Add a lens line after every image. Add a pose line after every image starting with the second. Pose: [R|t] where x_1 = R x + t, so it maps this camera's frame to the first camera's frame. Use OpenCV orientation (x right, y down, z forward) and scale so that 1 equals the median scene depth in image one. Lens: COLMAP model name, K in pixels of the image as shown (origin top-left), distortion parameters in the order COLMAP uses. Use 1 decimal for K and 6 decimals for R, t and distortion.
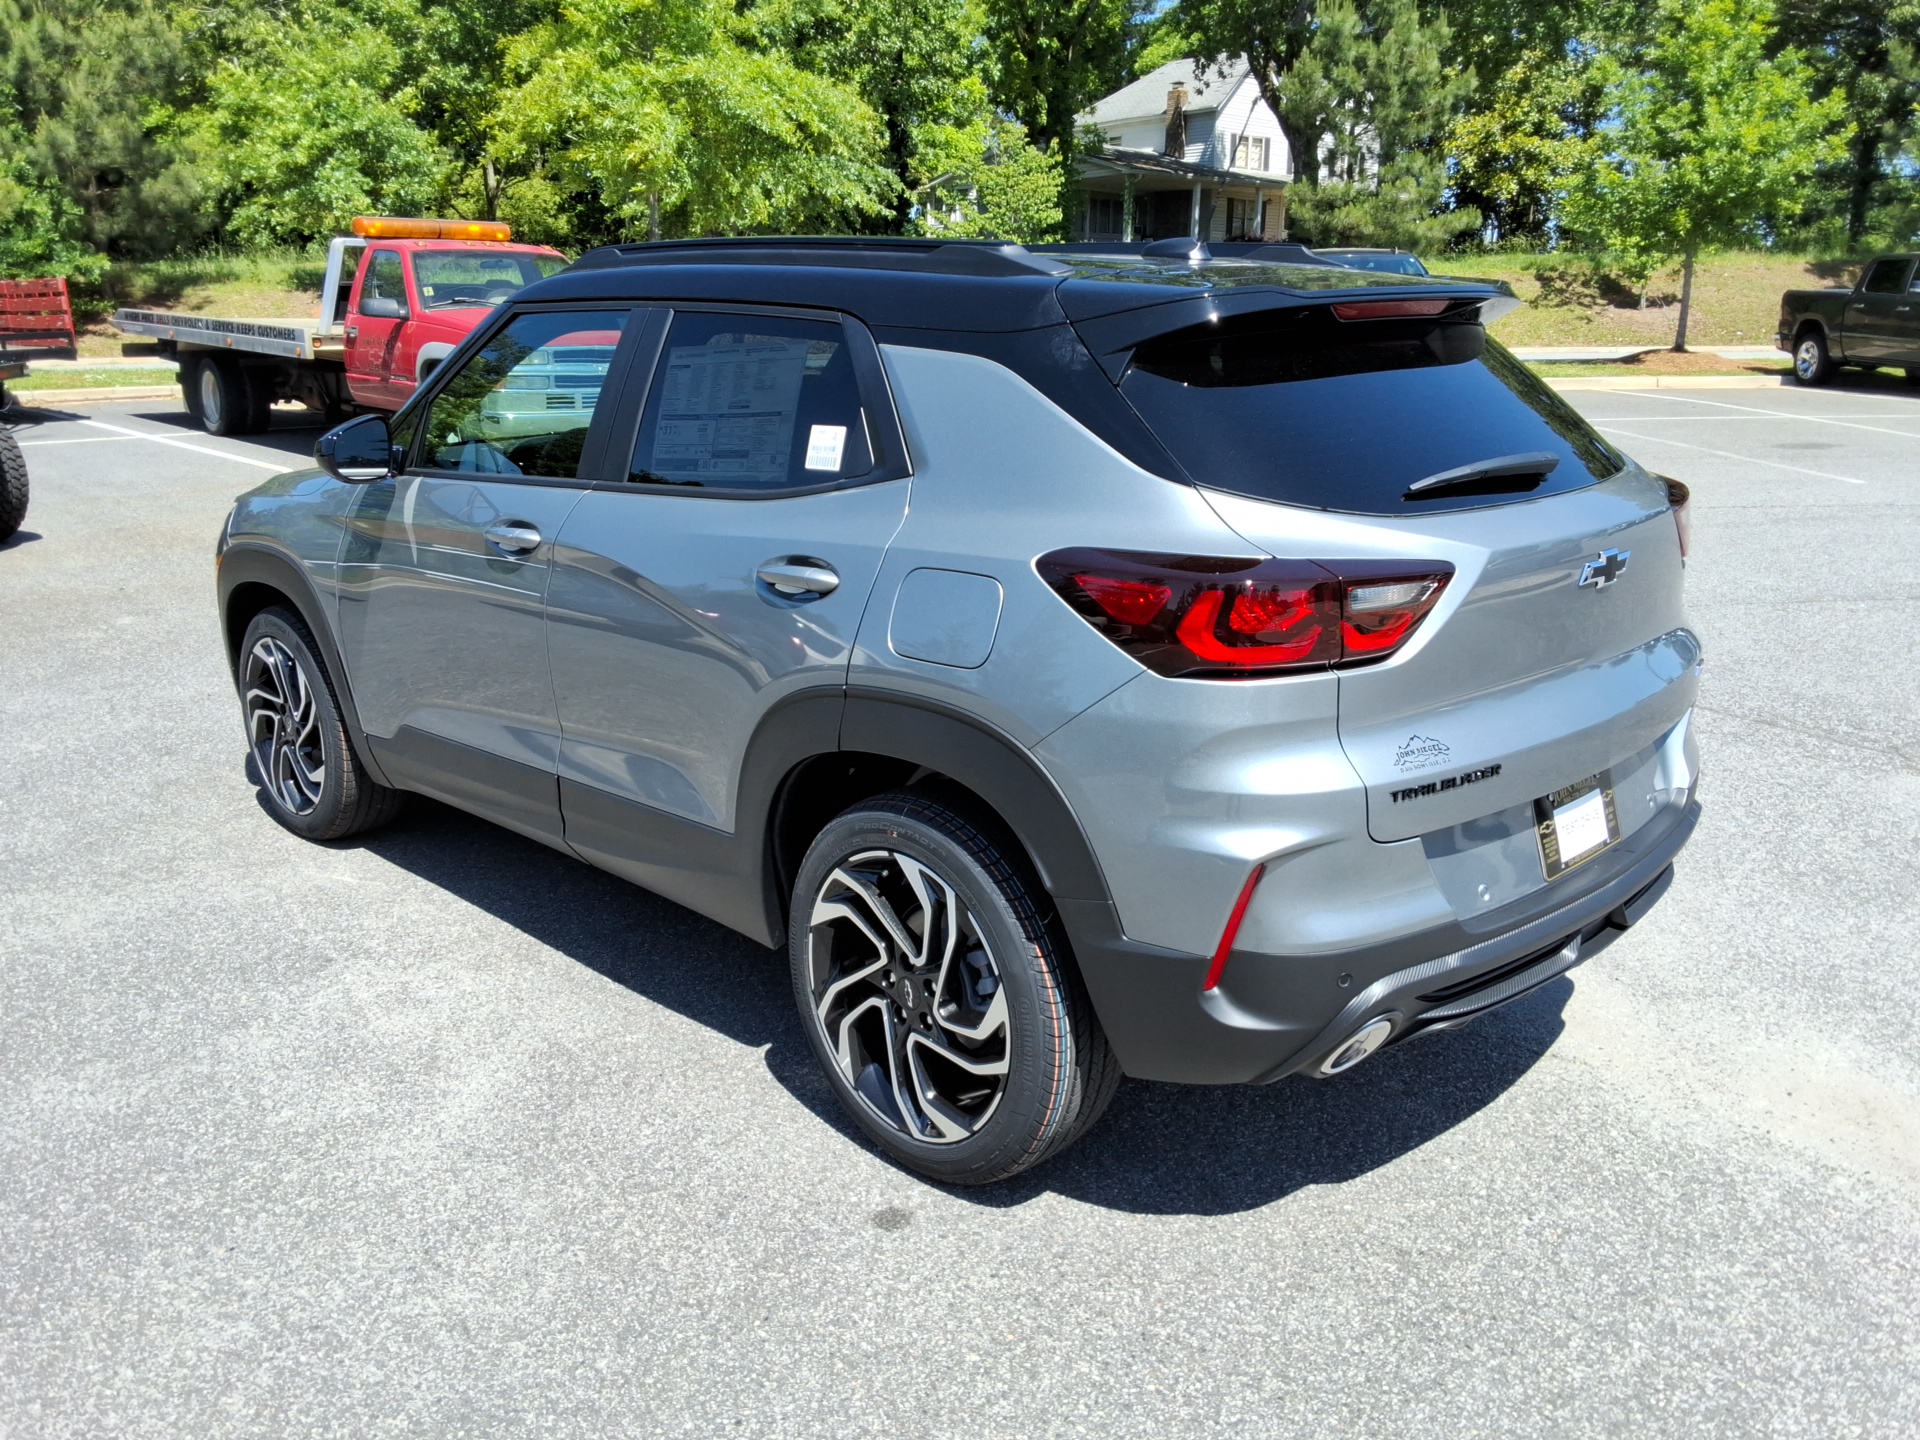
lens RADIAL K [[1529.7, 0, 970.6], [0, 1529.7, 714.2], [0, 0, 1]] dist [0.116353, -0.183845]
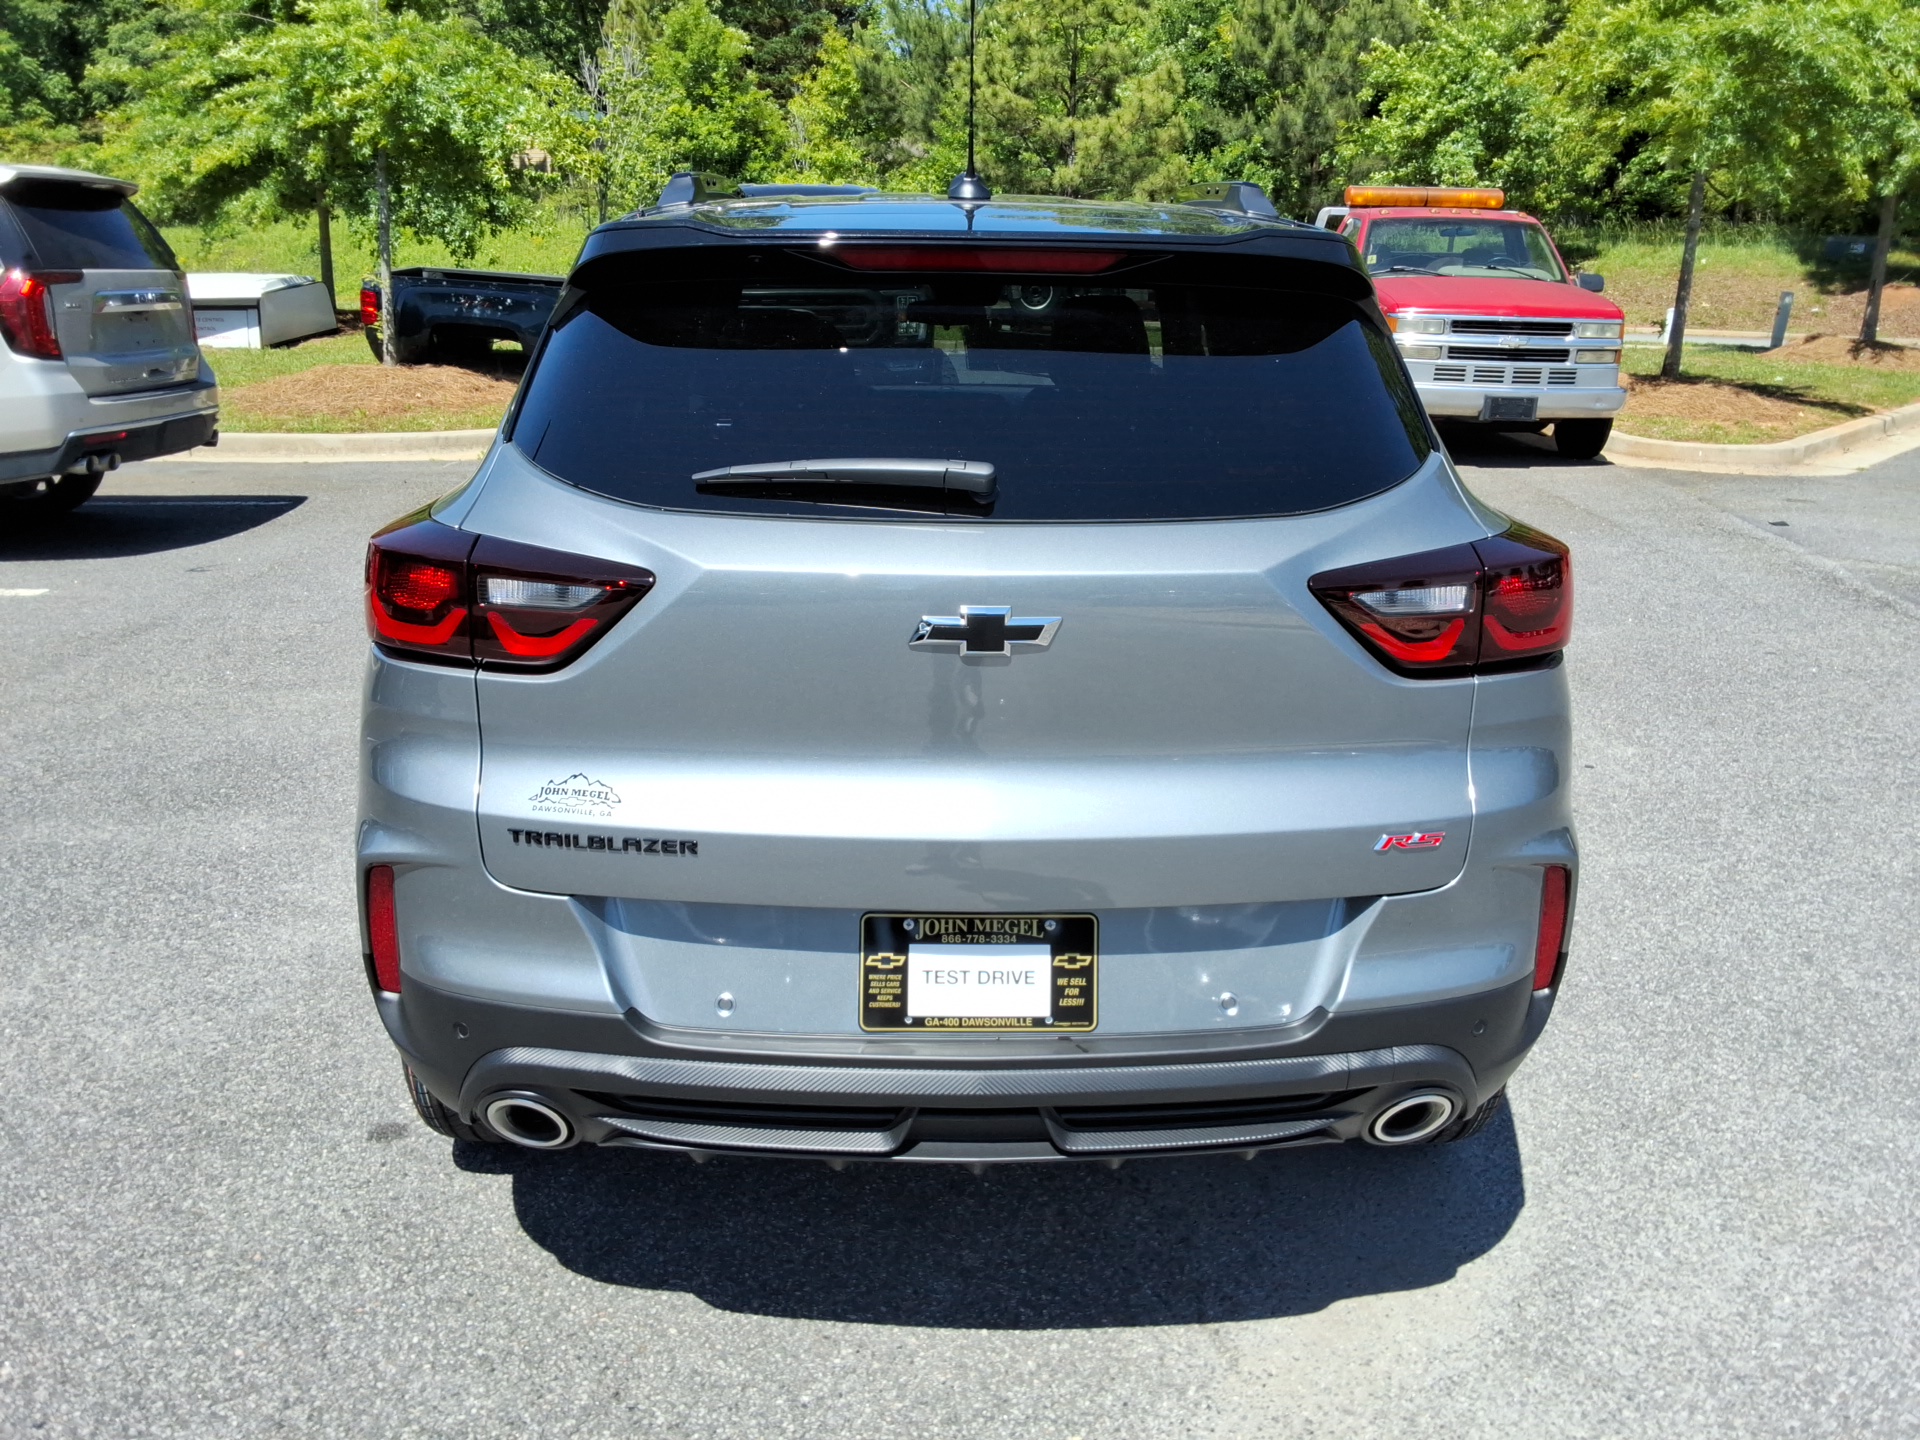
lens RADIAL K [[1535.0, 0, 981.5], [0, 1535.0, 715.5], [0, 0, 1]] dist [0.113034, -0.188289]
pose [[0.728601, 0.212530, -0.651131, 0.131104], [-0.203178, 0.974917, 0.090863, -0.018098], [0.654109, 0.066093, 0.753507, 0.070752]]
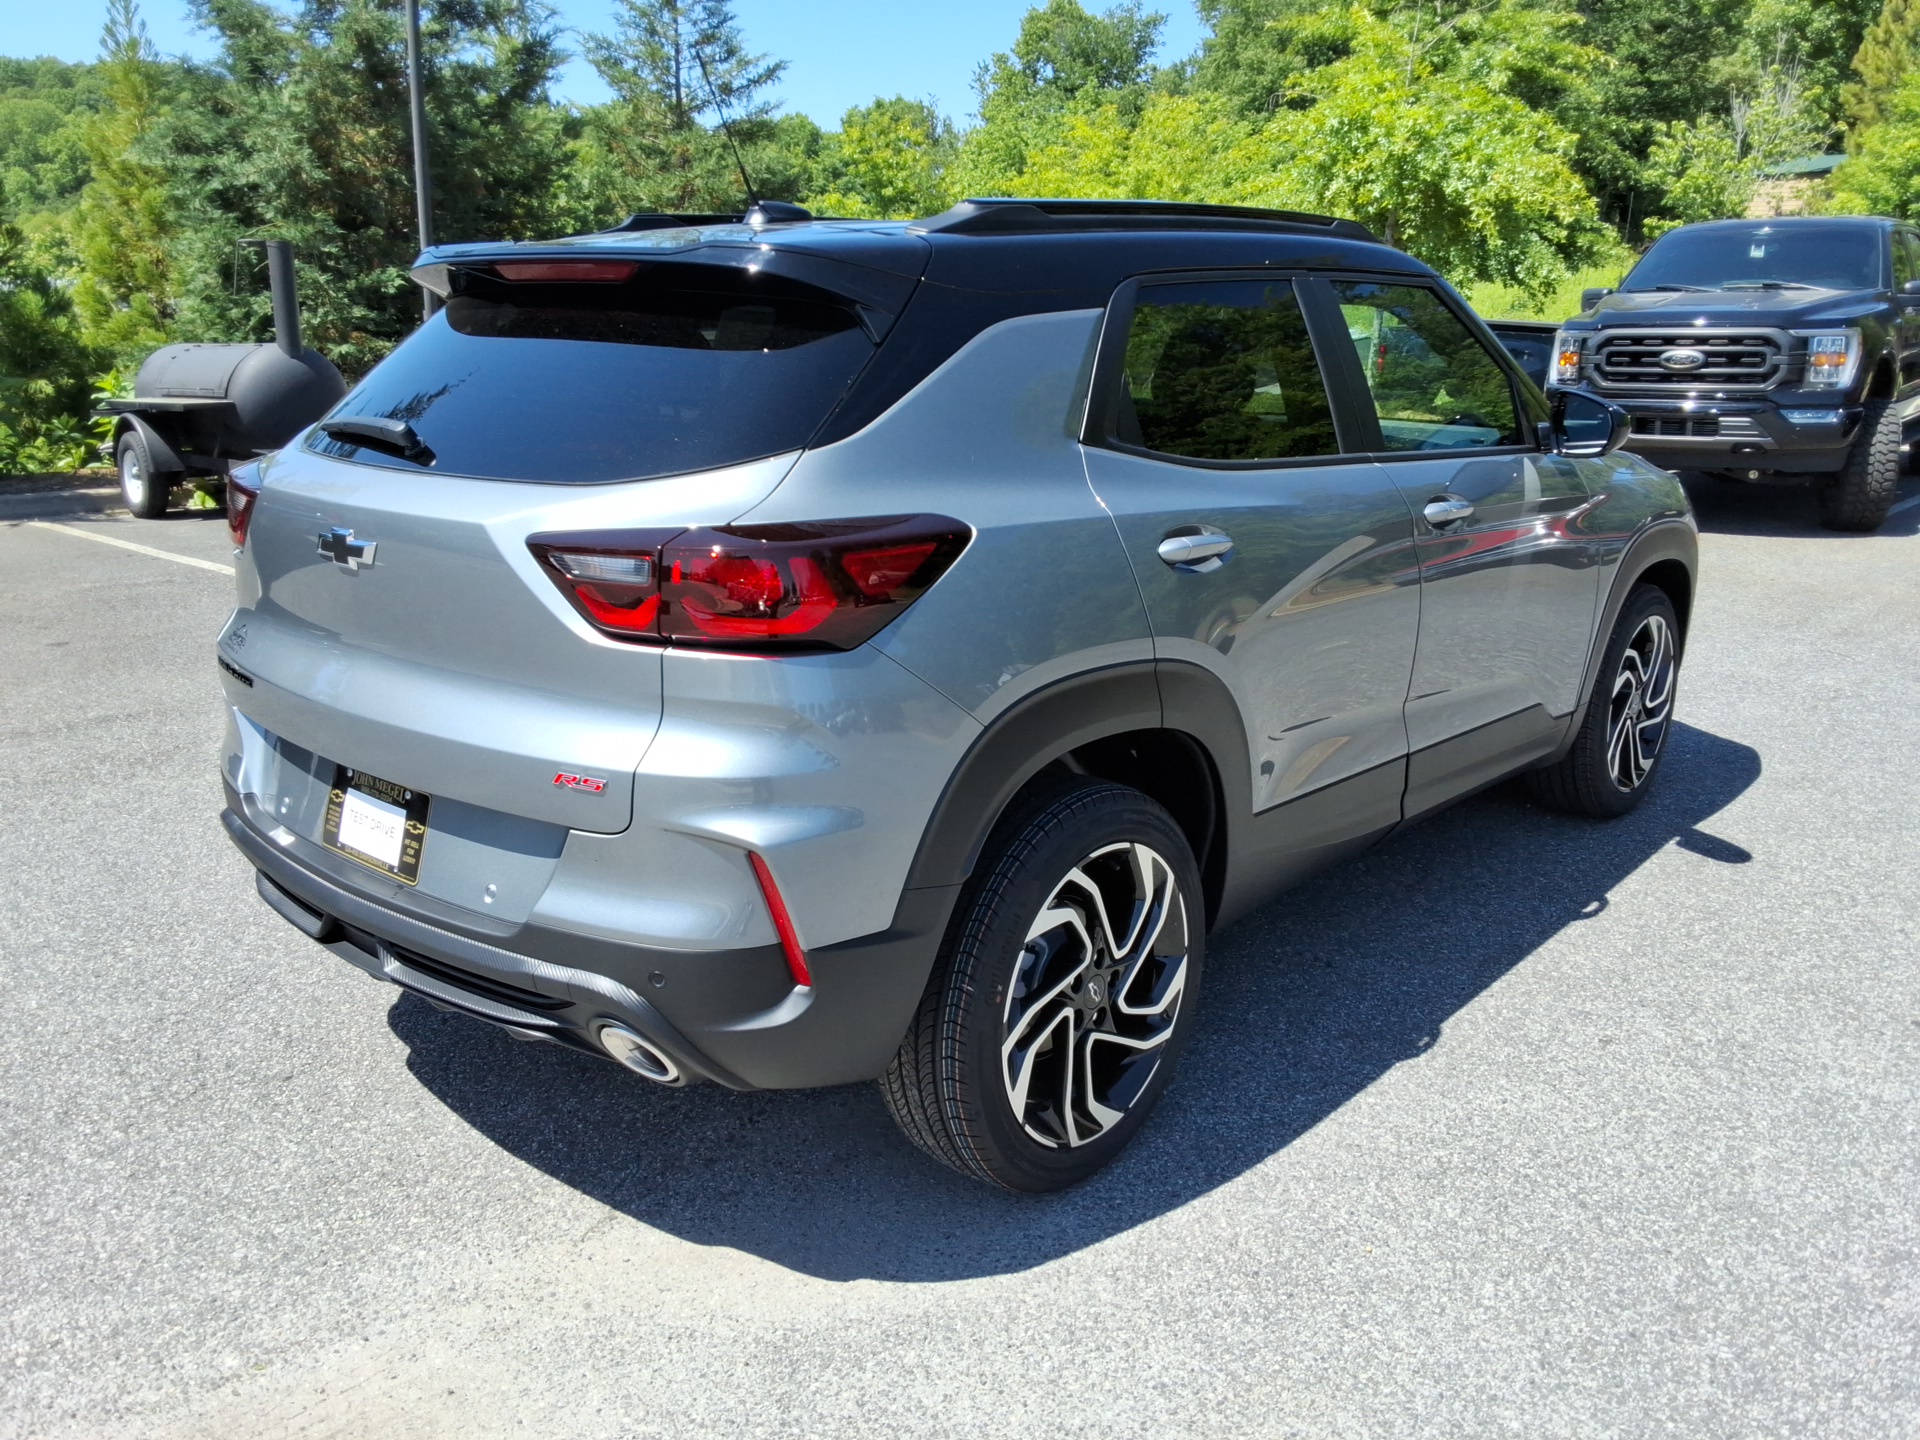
lens RADIAL K [[1529.7, 0, 970.6], [0, 1529.7, 714.2], [0, 0, 1]] dist [0.116353, -0.183845]
pose [[0.068930, 0.266943, -0.961244, 0.203468], [-0.271178, 0.932269, 0.239451, -0.049148], [0.960058, 0.244163, 0.136650, 0.188634]]
